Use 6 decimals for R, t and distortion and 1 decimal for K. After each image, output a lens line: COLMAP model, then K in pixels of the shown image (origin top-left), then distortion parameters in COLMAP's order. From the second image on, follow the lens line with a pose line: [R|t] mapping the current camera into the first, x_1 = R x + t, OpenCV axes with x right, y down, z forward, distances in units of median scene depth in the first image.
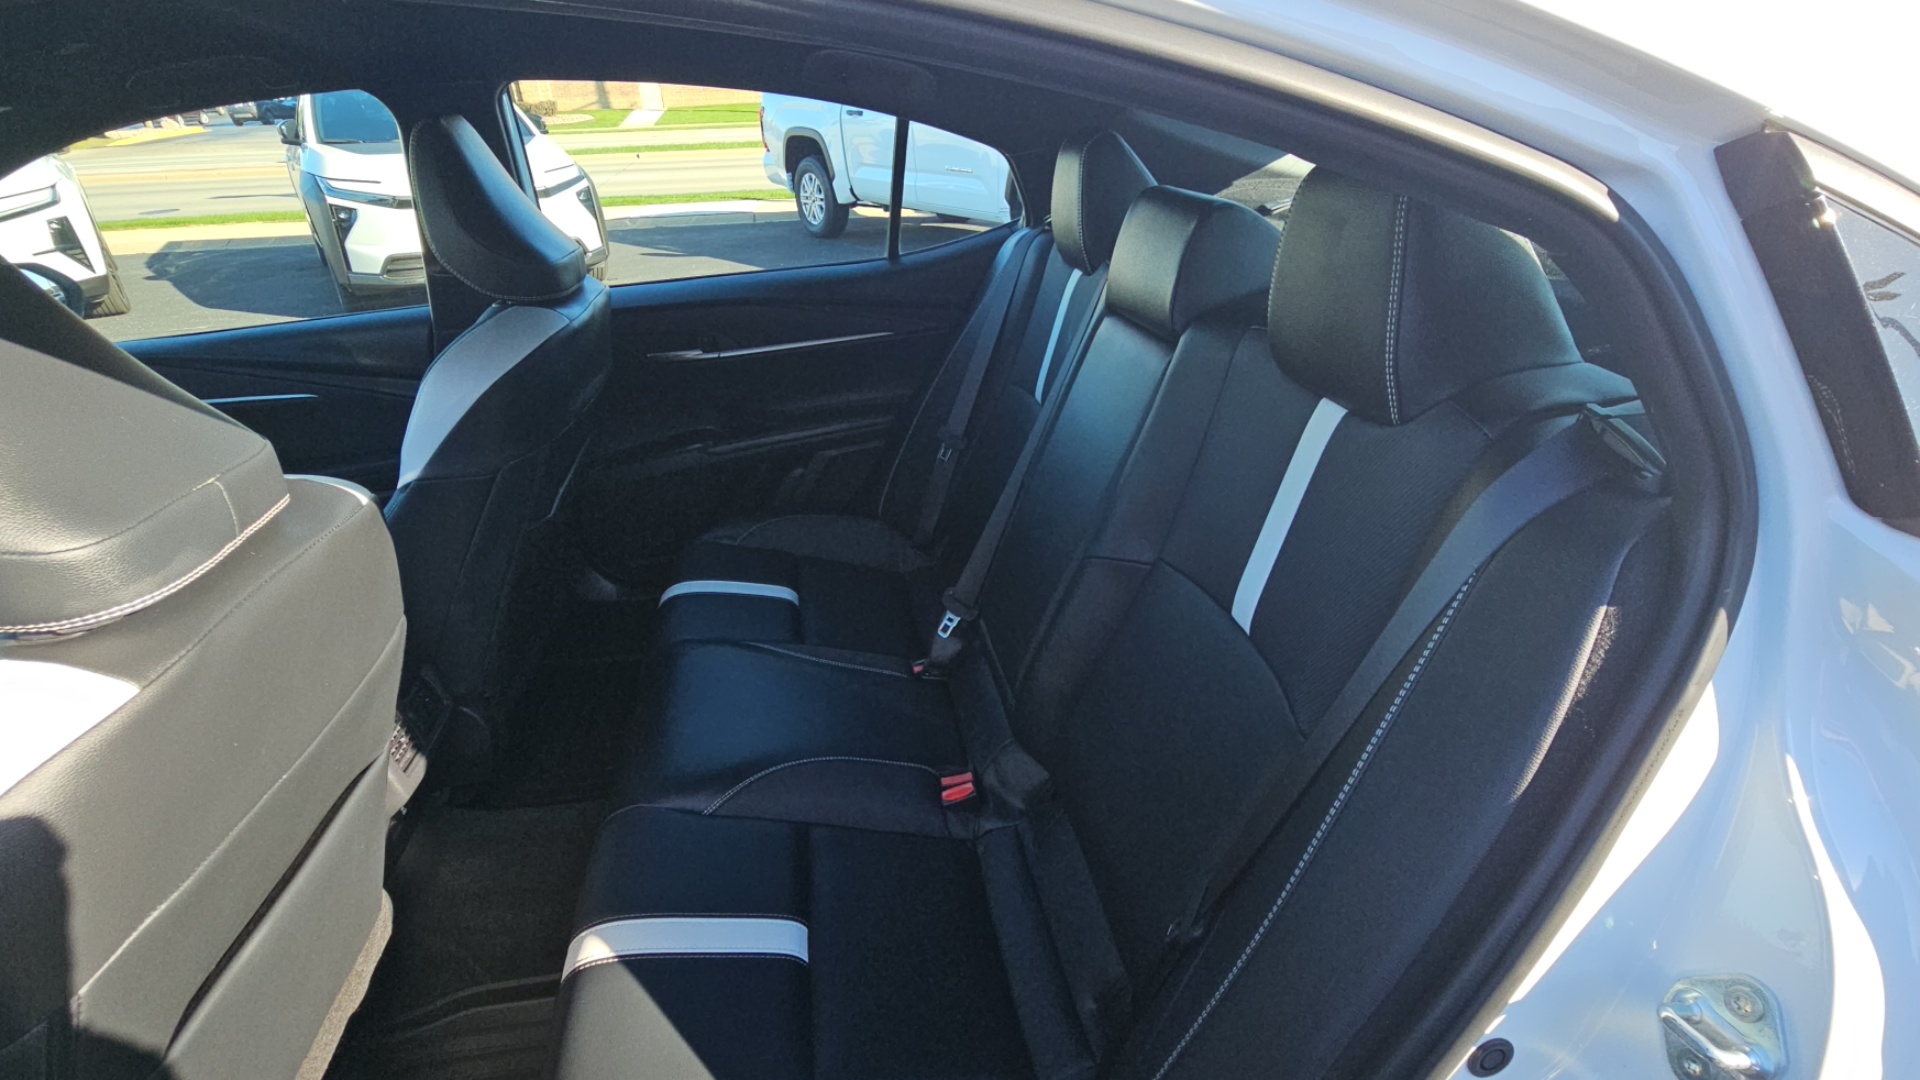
lens RADIAL K [[858.4, 0, 970.3], [0, 858.4, 550.1], [0, 0, 1]] dist [0.010641, -0.008629]
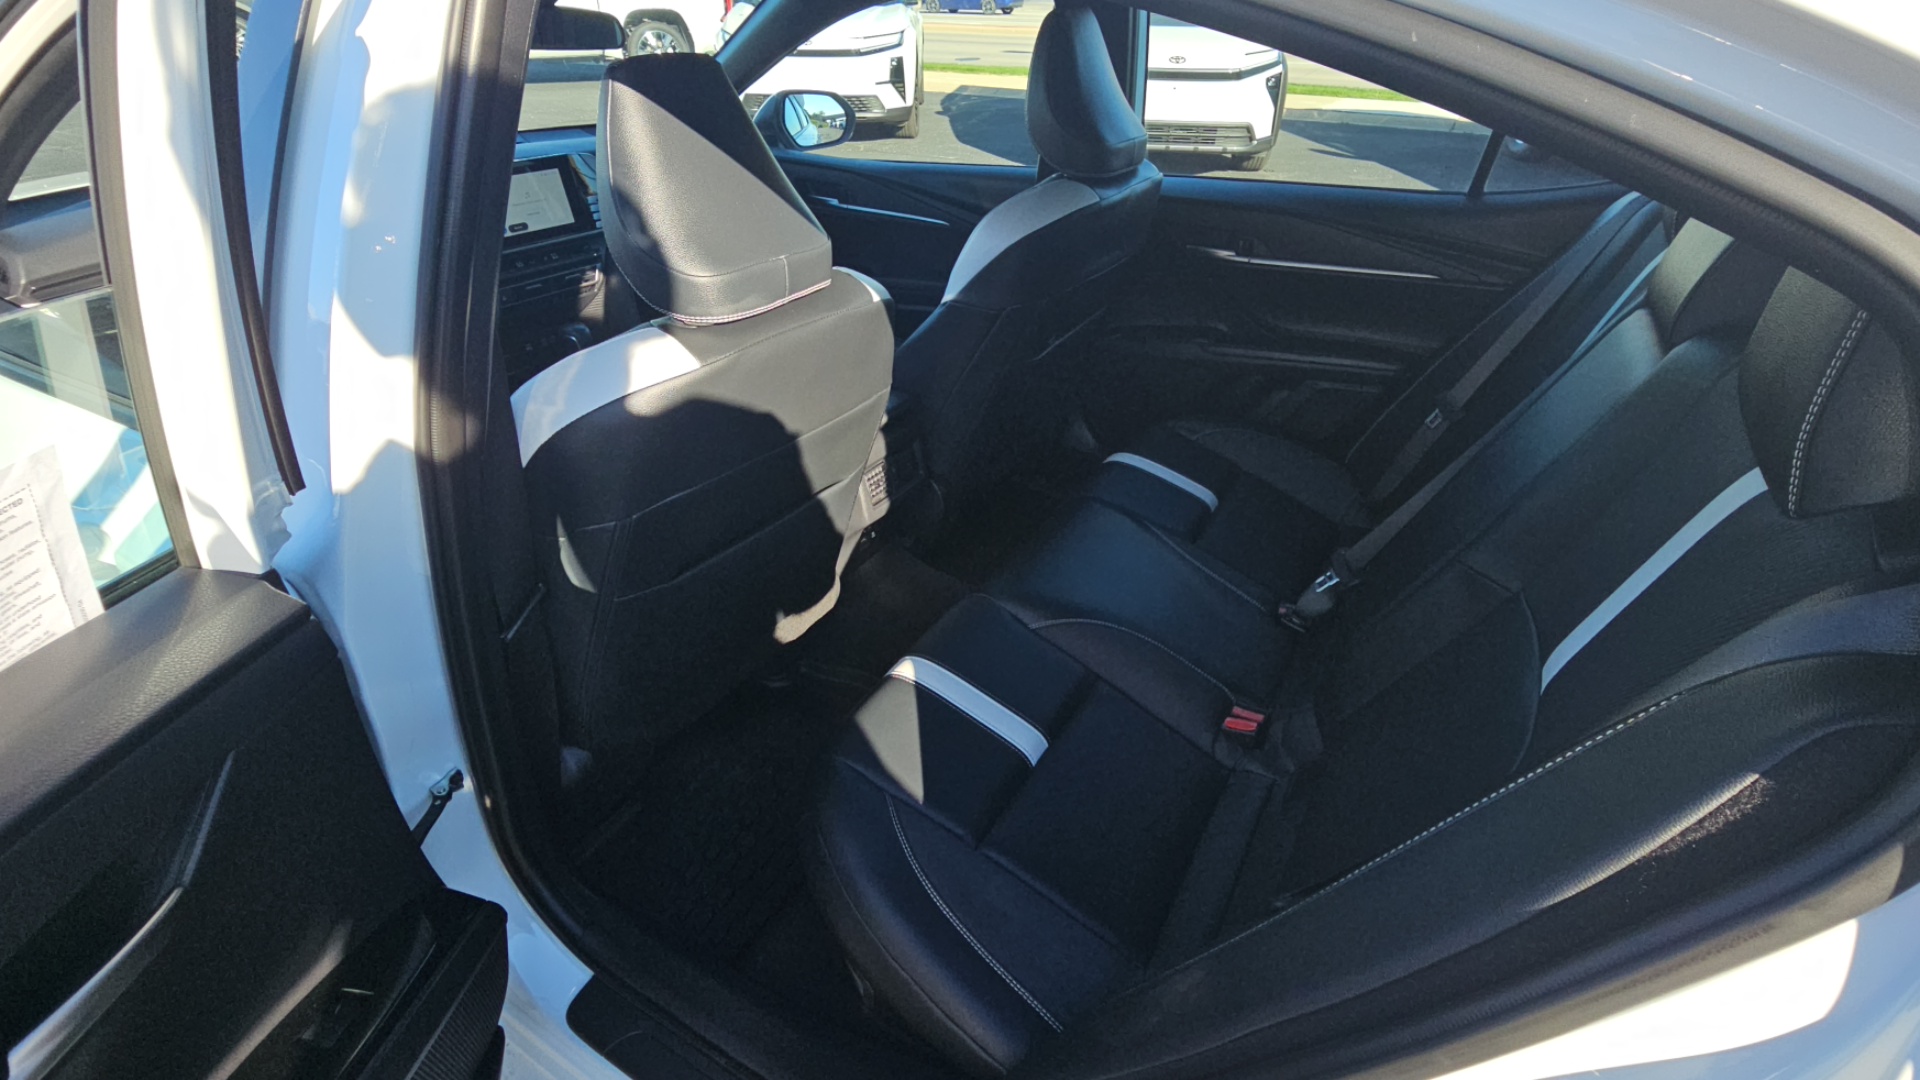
lens RADIAL K [[858.4, 0, 978.2], [0, 858.4, 551.0], [0, 0, 1]] dist [0.010641, -0.008629]
pose [[0.745442, 0.396266, -0.535994, 0.179609], [-0.336820, 0.917824, 0.210120, -0.016131], [0.575212, 0.023901, 0.817655, -0.023089]]
